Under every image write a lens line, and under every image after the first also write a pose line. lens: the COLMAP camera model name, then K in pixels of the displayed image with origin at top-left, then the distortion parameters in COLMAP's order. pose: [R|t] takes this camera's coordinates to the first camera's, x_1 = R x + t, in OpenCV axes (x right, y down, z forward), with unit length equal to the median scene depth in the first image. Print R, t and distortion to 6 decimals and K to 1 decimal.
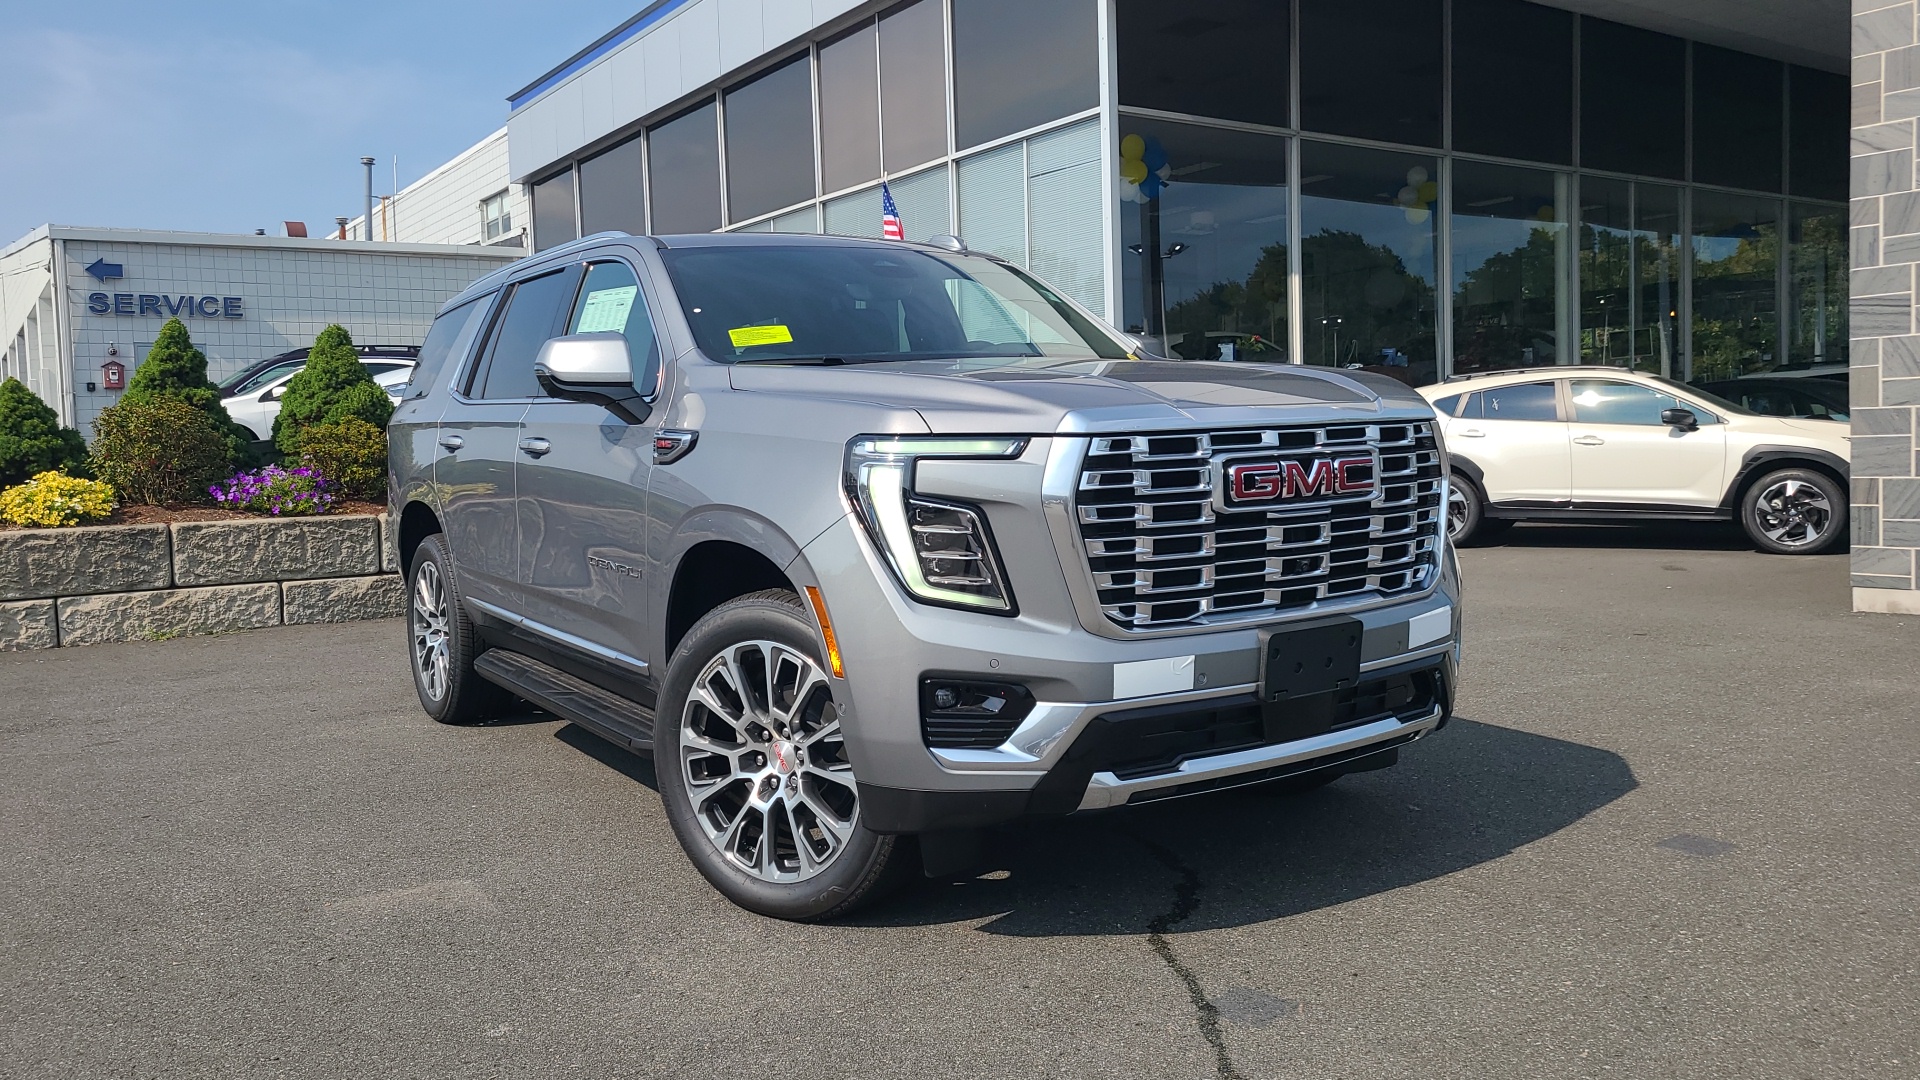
lens RADIAL K [[1430.6, 0, 960.0], [0, 1430.6, 540.0], [0, 0, 1]] dist [0.022746, -0.007234]
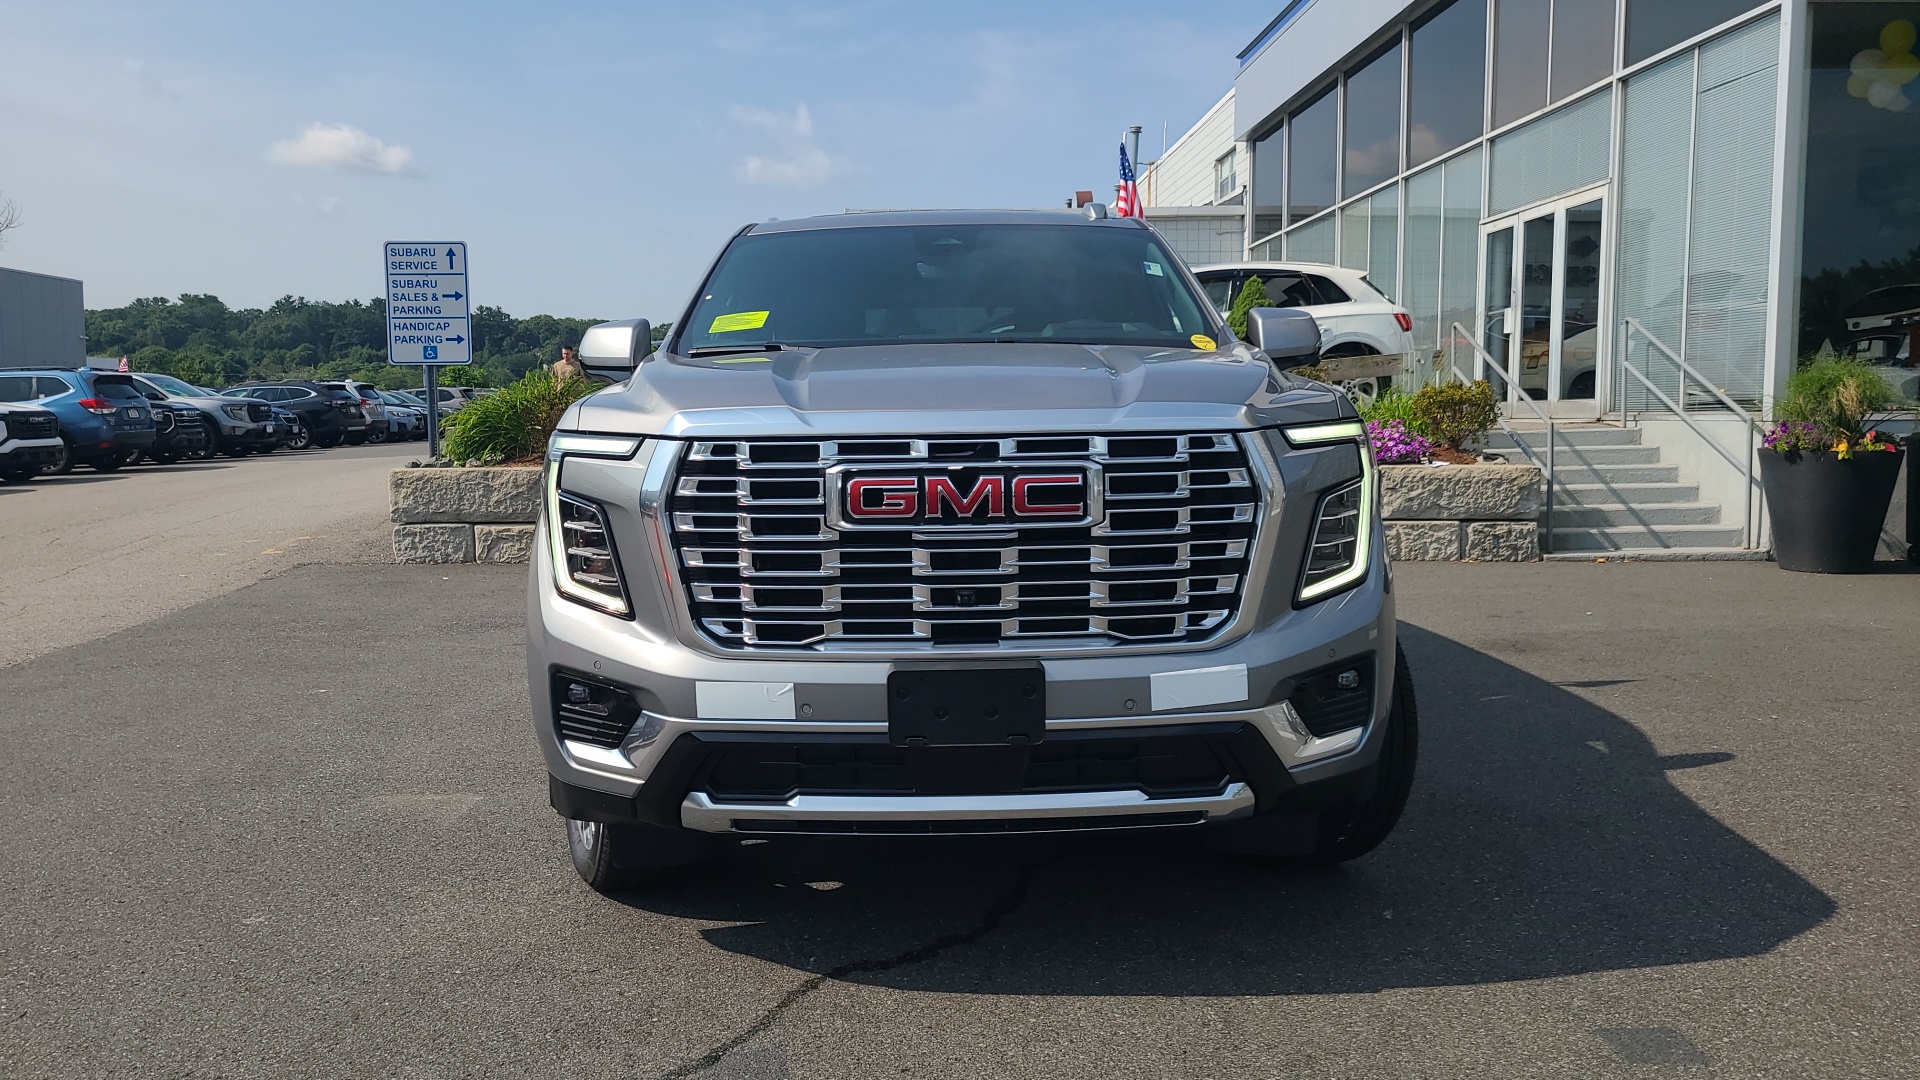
lens RADIAL K [[1455.4, 0, 985.7], [0, 1455.4, 540.0], [0, 0, 1]] dist [0.019745, -0.004952]
pose [[0.841718, 0.076109, -0.534526, 0.687277], [-0.059451, 0.997060, 0.048350, -0.057243], [0.536634, -0.008919, 0.843768, 0.254275]]
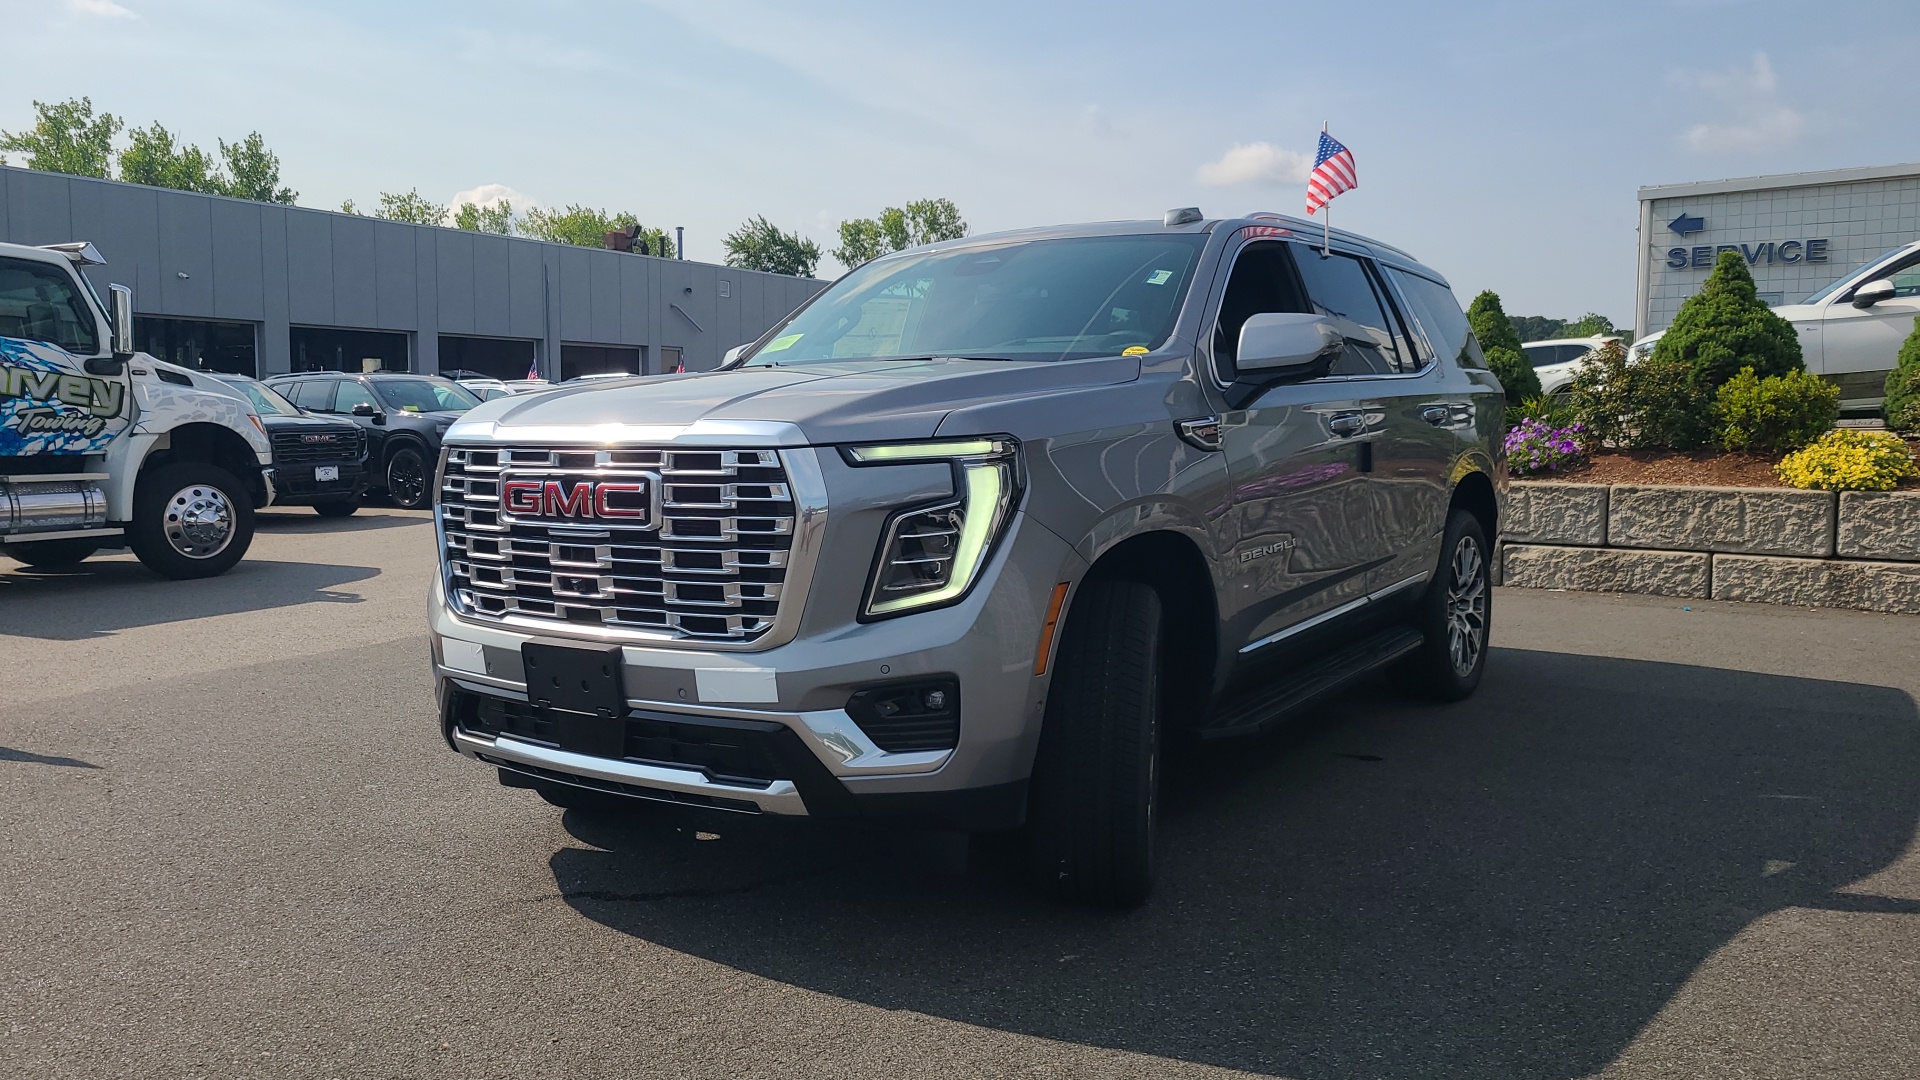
lens RADIAL K [[1486.7, 0, 956.1], [0, 1486.7, 589.7], [0, 0, 1]] dist [0.091210, 0.000261]
pose [[0.365065, 0.136739, -0.920885, 1.257329], [-0.077323, 0.990191, 0.116376, -0.117712], [0.927765, 0.028721, 0.372057, 0.819116]]
